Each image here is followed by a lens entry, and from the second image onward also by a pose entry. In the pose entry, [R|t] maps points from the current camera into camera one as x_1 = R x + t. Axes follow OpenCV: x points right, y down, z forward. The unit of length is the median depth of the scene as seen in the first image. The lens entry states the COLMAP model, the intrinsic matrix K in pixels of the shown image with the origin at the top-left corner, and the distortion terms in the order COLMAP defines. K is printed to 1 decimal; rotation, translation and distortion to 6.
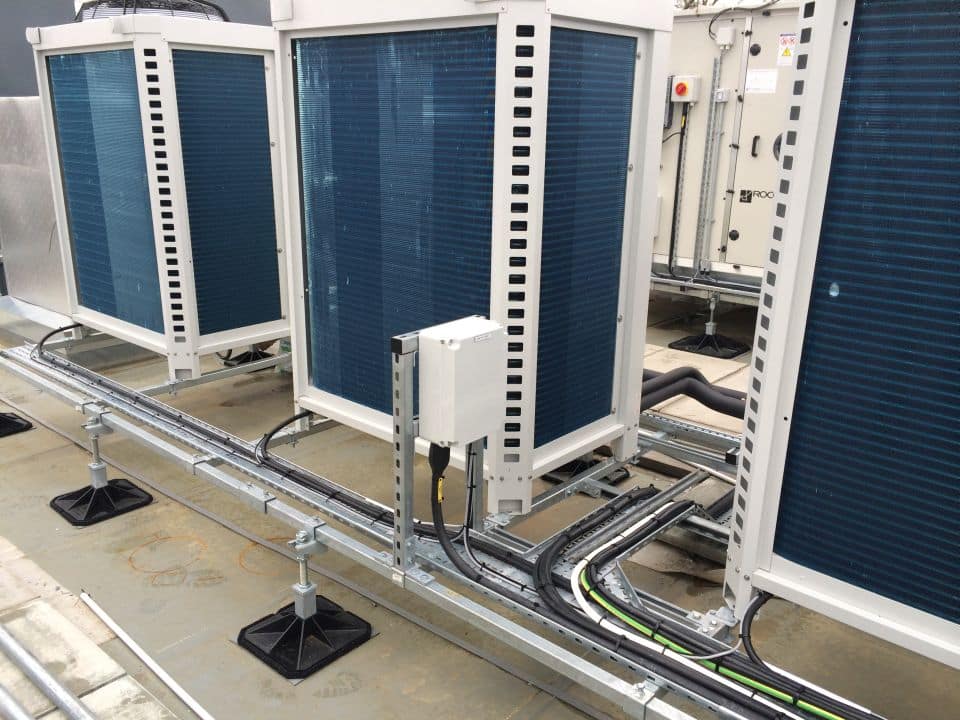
lens RADIAL K [[822.8, 0, 476.6], [0, 822.8, 362.9], [0, 0, 1]] dist [0.106258, -0.144992]
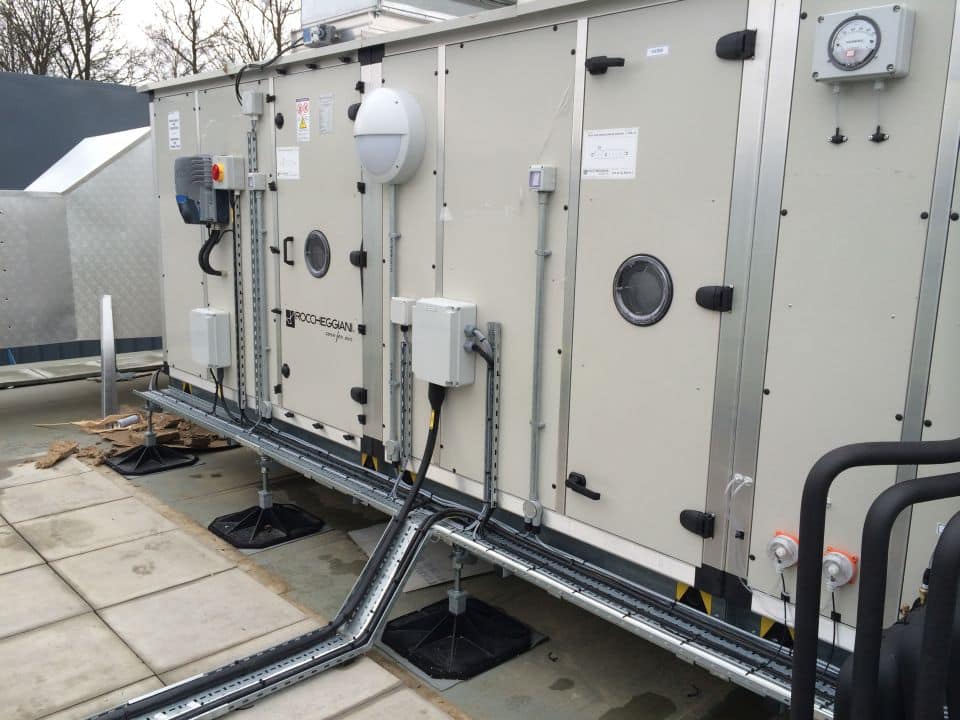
lens RADIAL K [[822.8, 0, 476.6], [0, 822.8, 362.9], [0, 0, 1]] dist [0.106258, -0.144992]
pose [[0.994547, 0.030666, -0.099676, 1.351380], [-0.041382, 0.993367, -0.107280, -0.224411], [0.095725, 0.110820, 0.989220, 0.765442]]
